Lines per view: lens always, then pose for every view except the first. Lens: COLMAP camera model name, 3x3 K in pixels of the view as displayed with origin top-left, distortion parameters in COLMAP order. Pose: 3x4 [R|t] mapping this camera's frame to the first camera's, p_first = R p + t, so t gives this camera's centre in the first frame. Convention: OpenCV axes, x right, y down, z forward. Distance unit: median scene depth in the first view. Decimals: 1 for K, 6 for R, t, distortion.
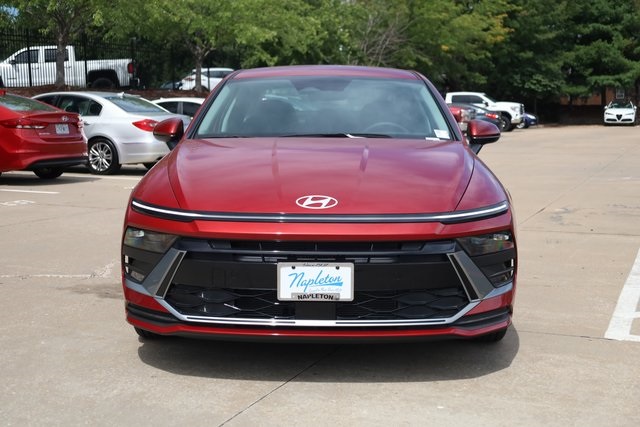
lens RADIAL K [[930.4, 0, 316.4], [0, 930.4, 219.0], [0, 0, 1]] dist [-0.006421, 0.000000]
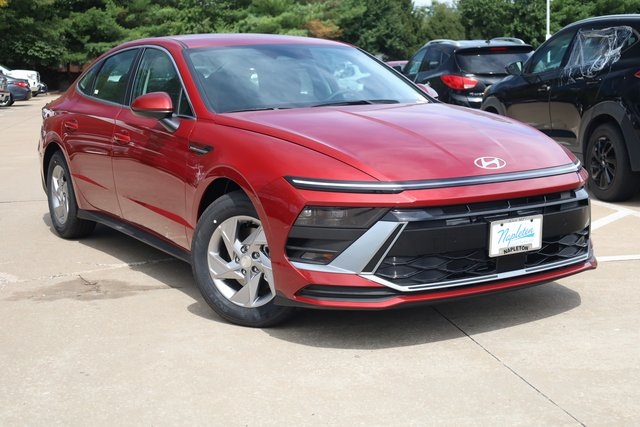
lens RADIAL K [[930.4, 0, 316.4], [0, 930.4, 207.6], [0, 0, 1]] dist [-0.006421, 0.000000]
pose [[0.801226, -0.099288, 0.590067, -0.124002], [0.085691, 0.995012, 0.051072, -0.006025], [-0.592195, 0.009643, 0.805737, 0.040060]]
